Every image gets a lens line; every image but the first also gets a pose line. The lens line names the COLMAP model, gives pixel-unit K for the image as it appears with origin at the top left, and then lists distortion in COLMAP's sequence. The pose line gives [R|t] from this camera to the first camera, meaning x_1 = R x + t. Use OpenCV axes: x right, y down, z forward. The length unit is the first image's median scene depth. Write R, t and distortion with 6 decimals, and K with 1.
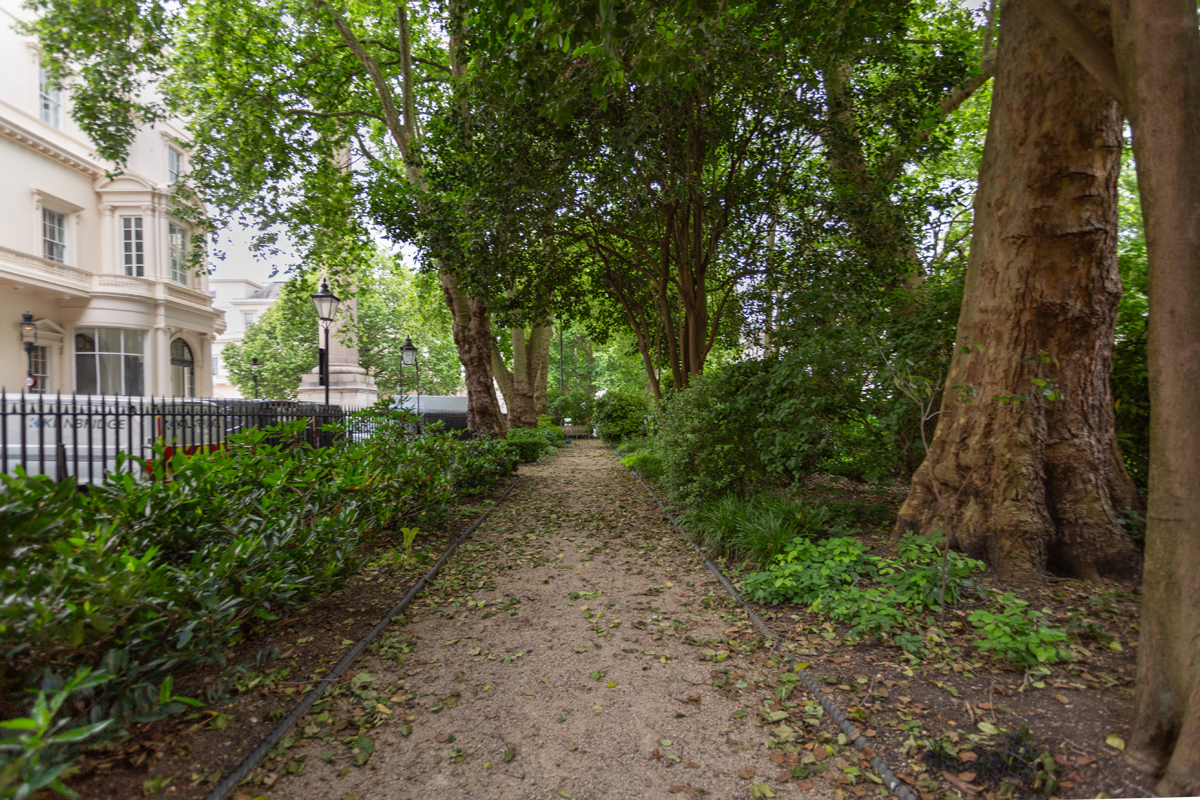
lens RADIAL K [[574.6, 0, 600.0], [0, 574.6, 400.0], [0, 0, 1]] dist [0.000199, -0.000323]
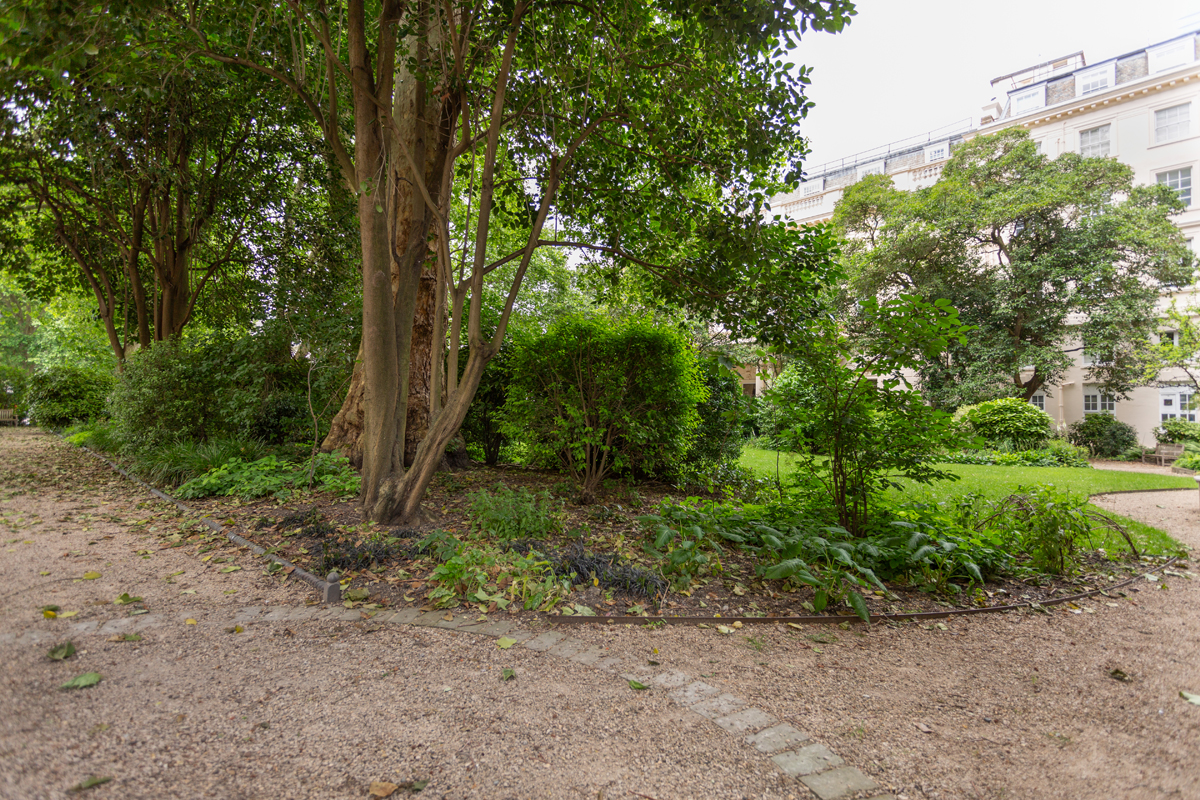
lens RADIAL K [[557.0, 0, 601.9], [0, 557.0, 390.4], [0, 0, 1]] dist [0.002618, 0.000367]
pose [[0.704868, 0.050388, 0.707546, 0.006557], [-0.037248, 0.998727, -0.034017, 0.046602], [-0.708360, -0.002378, 0.705848, -0.300724]]
